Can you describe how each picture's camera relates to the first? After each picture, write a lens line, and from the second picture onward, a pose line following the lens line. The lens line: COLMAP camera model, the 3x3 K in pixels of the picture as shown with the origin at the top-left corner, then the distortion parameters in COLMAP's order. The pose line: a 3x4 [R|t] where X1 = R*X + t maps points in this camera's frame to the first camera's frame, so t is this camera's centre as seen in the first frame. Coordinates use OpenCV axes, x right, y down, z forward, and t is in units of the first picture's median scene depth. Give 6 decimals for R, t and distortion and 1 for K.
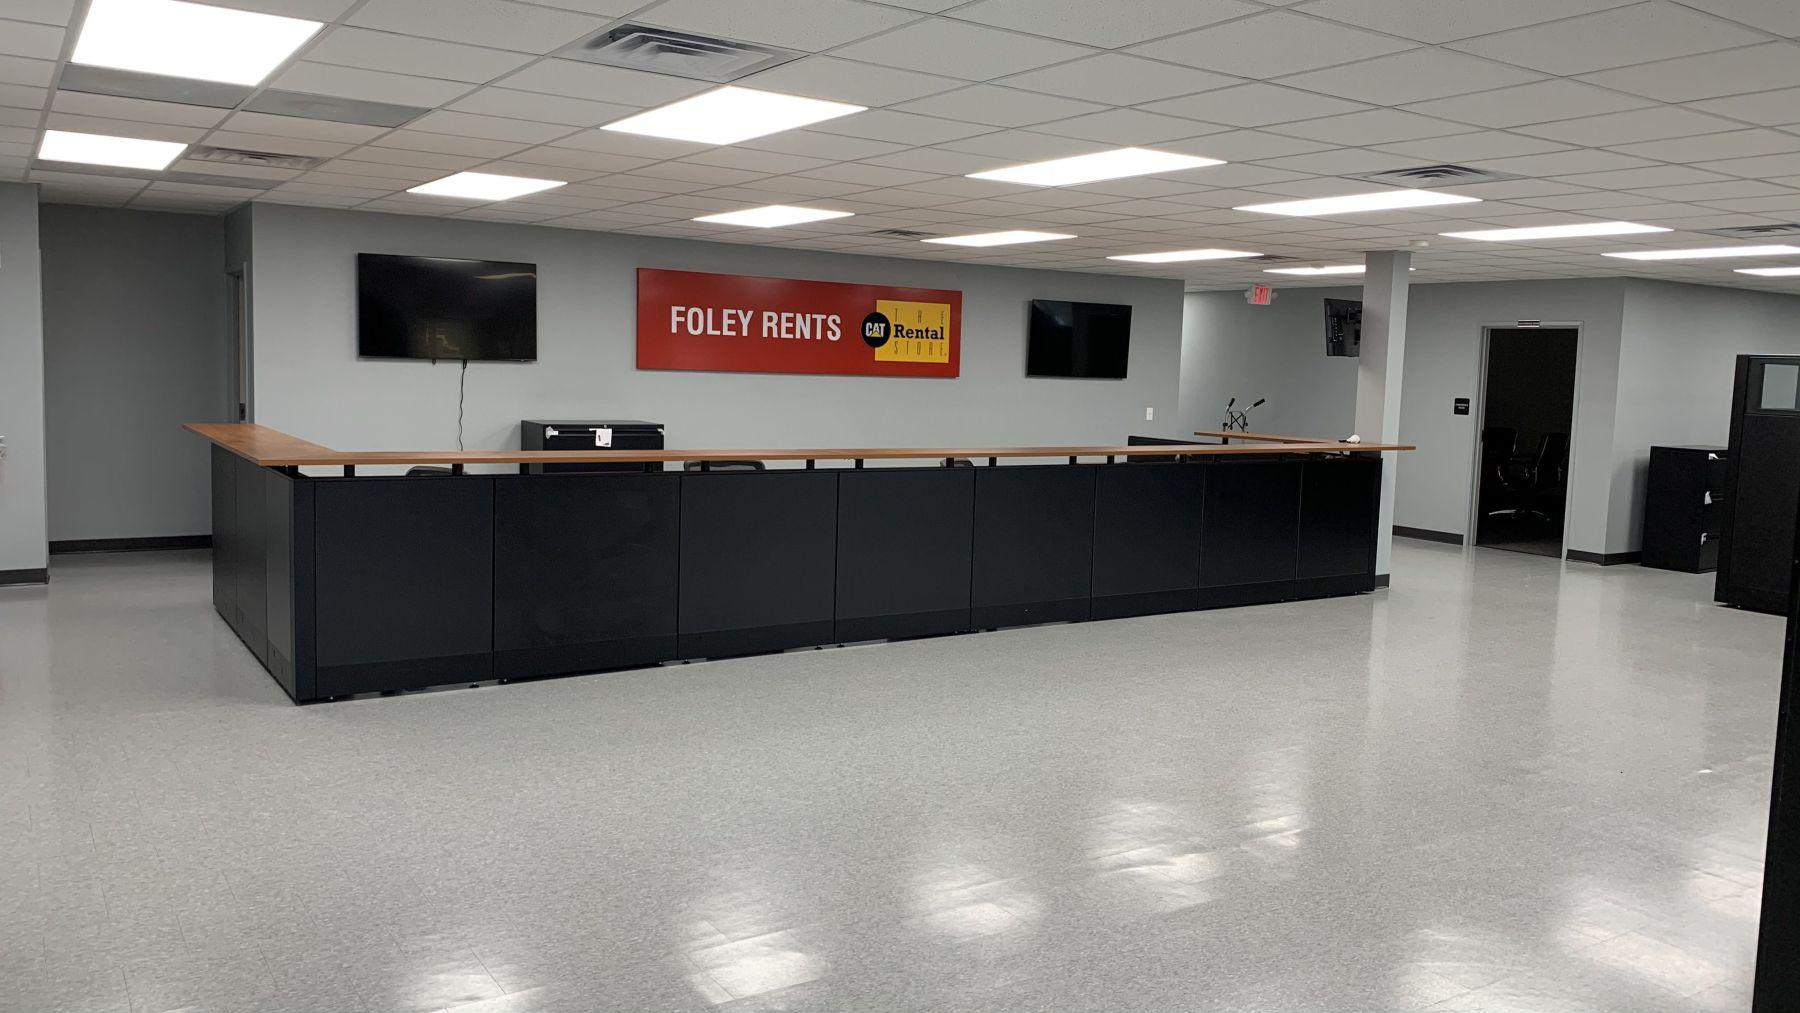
lens RADIAL K [[1372.4, 0, 908.6], [0, 1372.4, 503.2], [0, 0, 1]] dist [0.074394, -0.116099]
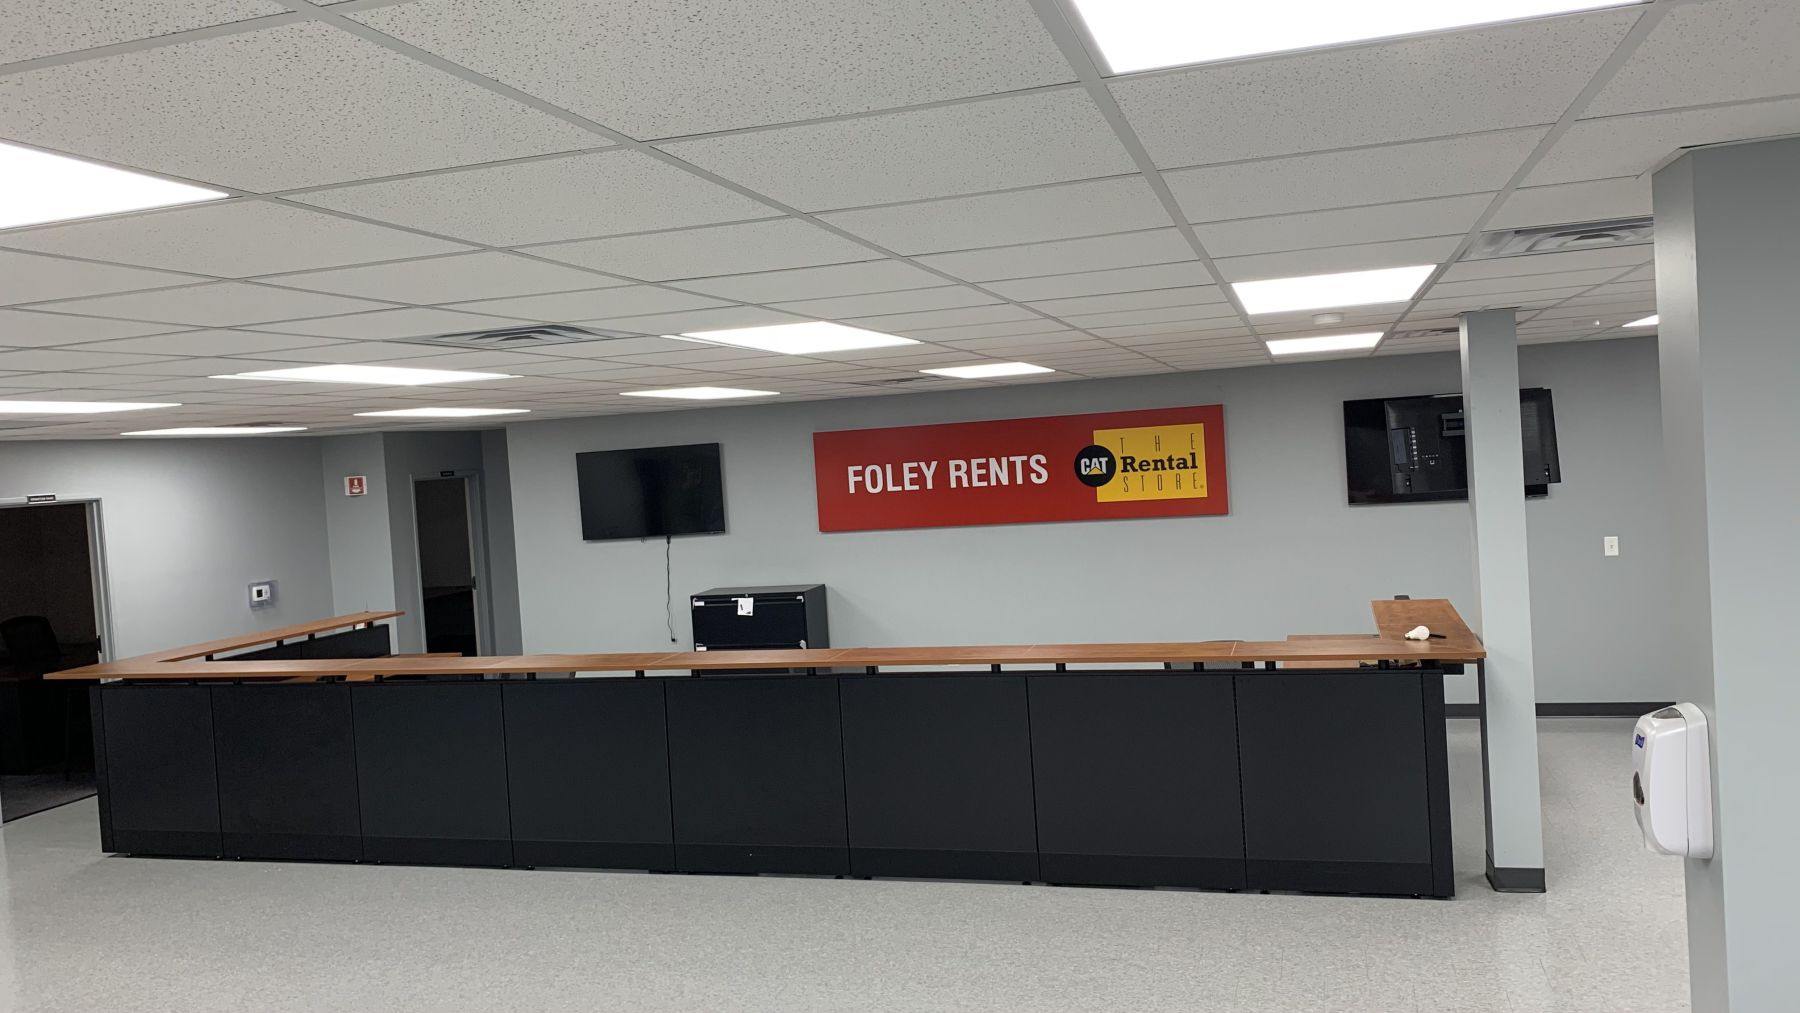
lens RADIAL K [[1375.8, 0, 906.8], [0, 1375.8, 502.9], [0, 0, 1]] dist [0.062717, -0.088127]
pose [[0.618505, -0.039215, -0.784802, 0.604930], [0.004860, 0.998926, -0.046084, -0.070411], [0.785766, 0.024689, 0.618031, 0.420437]]
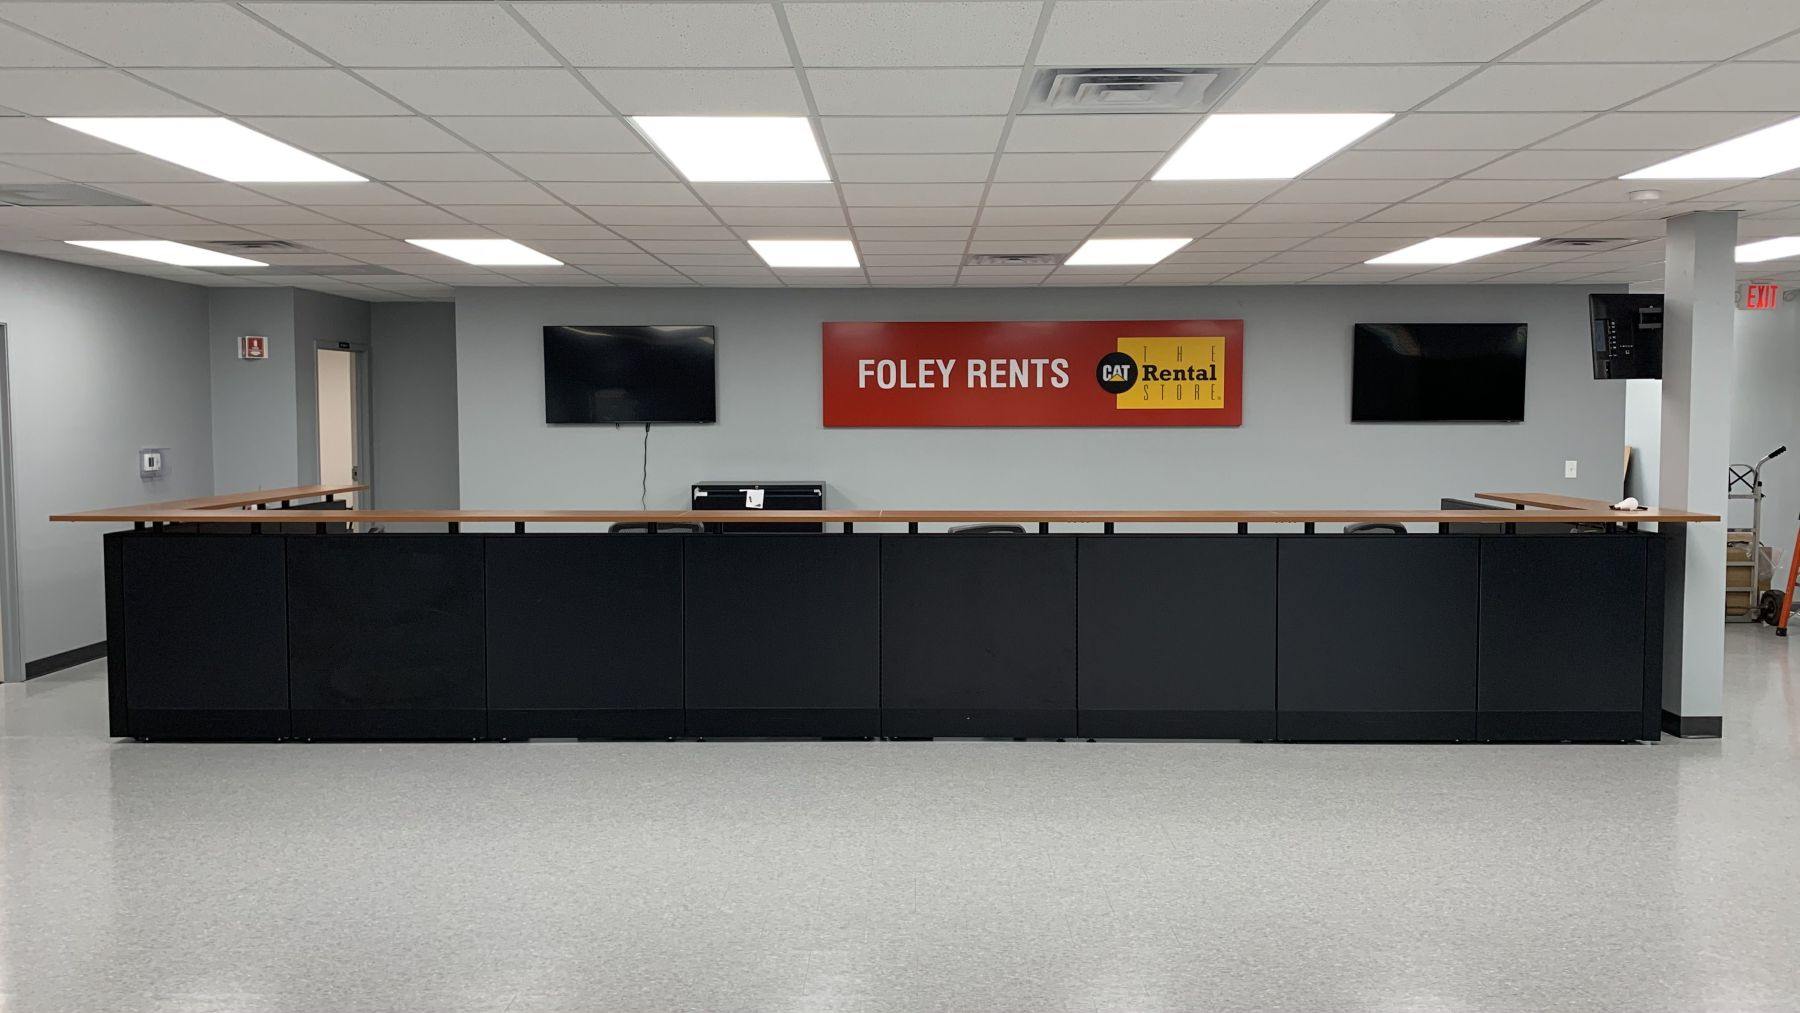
lens RADIAL K [[1366.2, 0, 886.9], [0, 1366.2, 503.0], [0, 0, 1]] dist [0.097370, -0.152370]
pose [[0.816422, 0.004101, -0.577442, 0.377291], [-0.030011, 0.998925, -0.035336, -0.011984], [0.576676, 0.046179, 0.815667, 0.244195]]
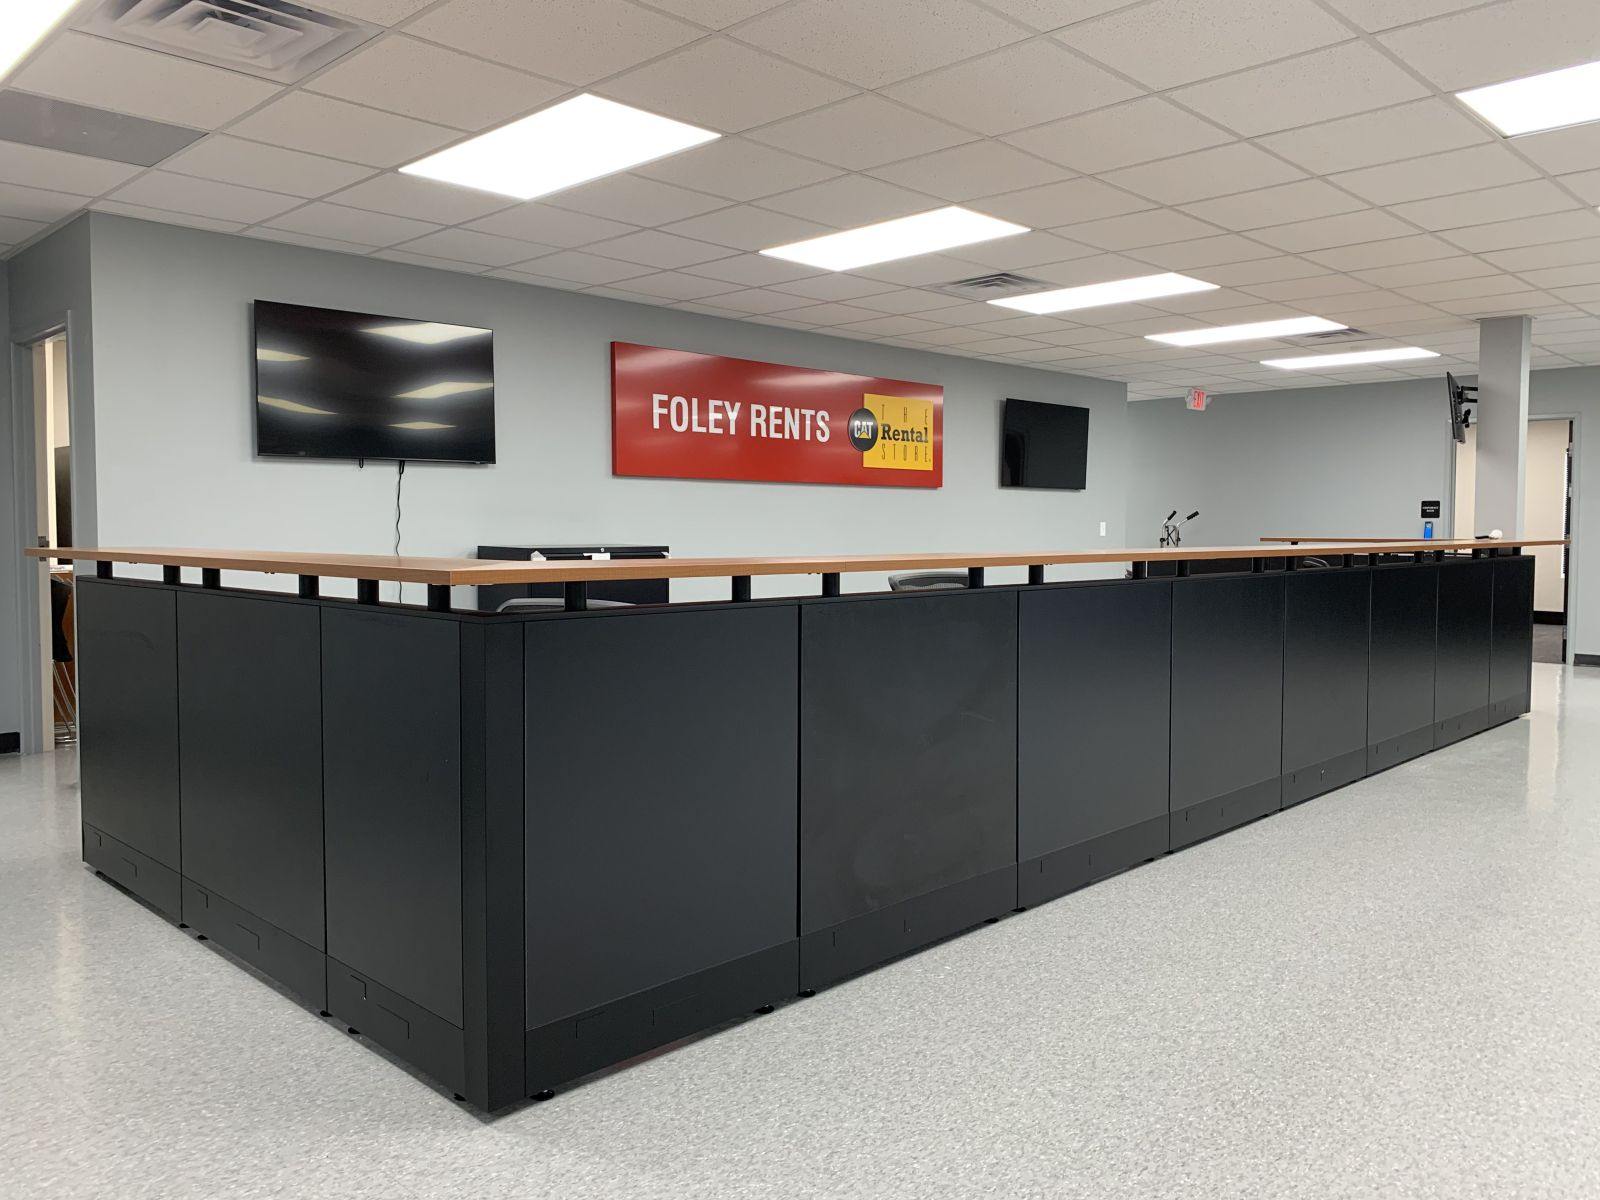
lens RADIAL K [[1212.2, 0, 800.0], [0, 1212.2, 600.0], [0, 0, 1]] dist [0.045654, -0.003572]
pose [[0.980605, -0.042363, 0.191360, -0.220973], [0.049727, 0.998189, -0.033845, -0.001124], [-0.189579, 0.042704, 0.980936, 0.316616]]
